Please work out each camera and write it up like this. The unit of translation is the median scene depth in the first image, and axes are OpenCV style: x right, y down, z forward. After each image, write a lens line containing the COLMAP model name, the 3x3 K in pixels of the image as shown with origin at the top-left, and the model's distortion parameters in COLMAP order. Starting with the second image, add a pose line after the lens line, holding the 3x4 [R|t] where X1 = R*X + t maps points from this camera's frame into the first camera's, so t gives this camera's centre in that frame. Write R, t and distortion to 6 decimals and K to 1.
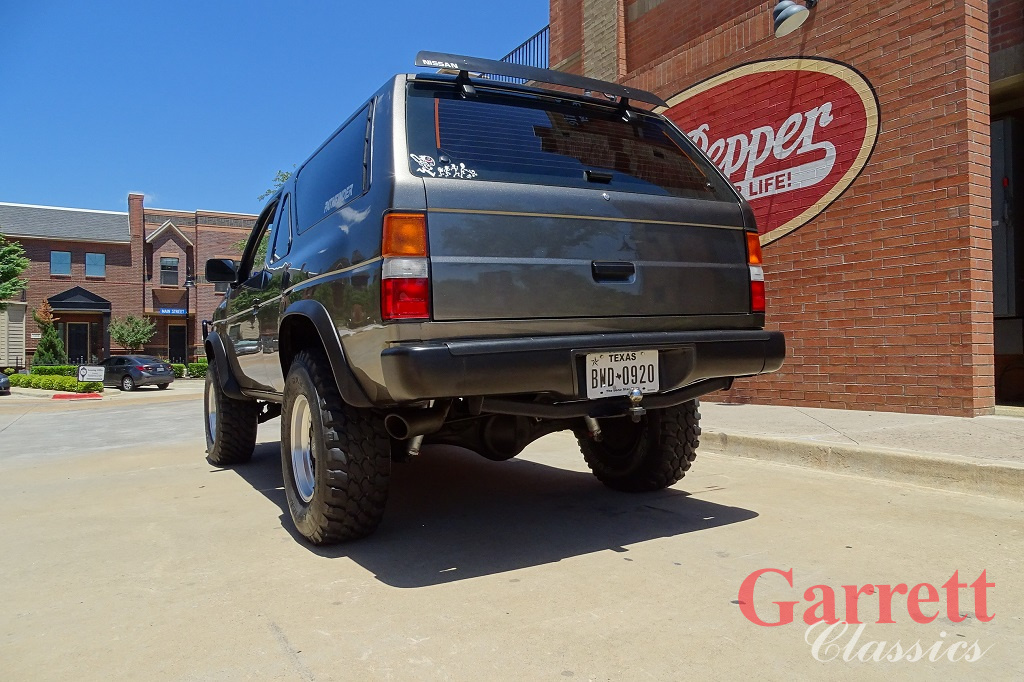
lens RADIAL K [[744.4, 0, 504.8], [0, 744.4, 335.1], [0, 0, 1]] dist [-0.014113, -0.008424]
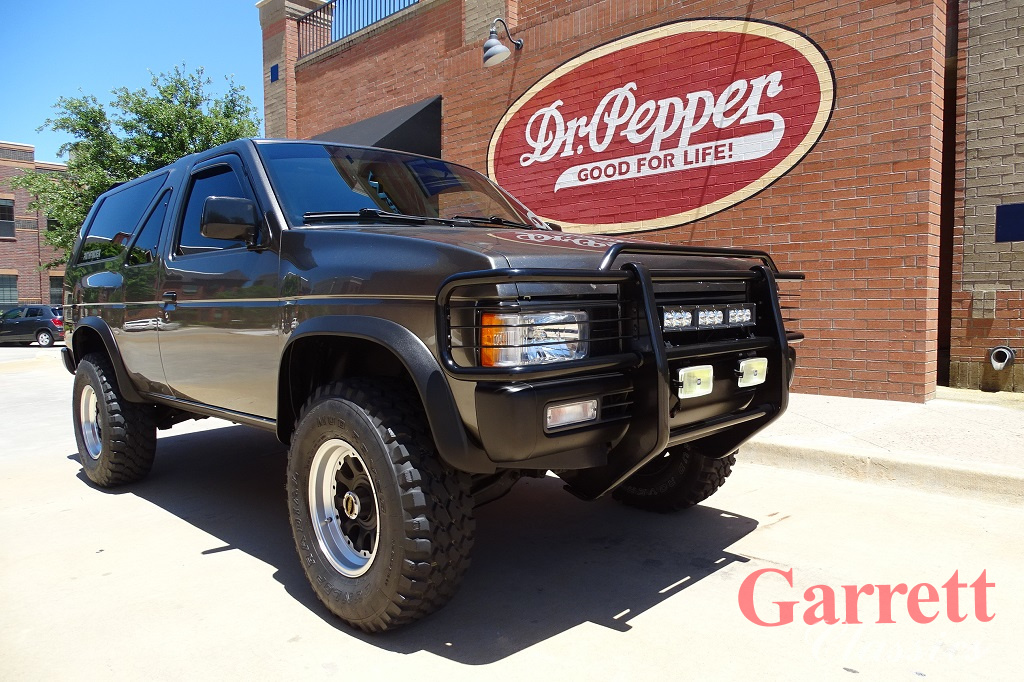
lens RADIAL K [[744.4, 0, 517.6], [0, 744.4, 343.9], [0, 0, 1]] dist [-0.014113, -0.008424]
pose [[0.962786, -0.014867, 0.269857, -0.144395], [-0.006999, 0.996779, 0.079886, -0.038117], [-0.270175, -0.078802, 0.959581, 0.146781]]
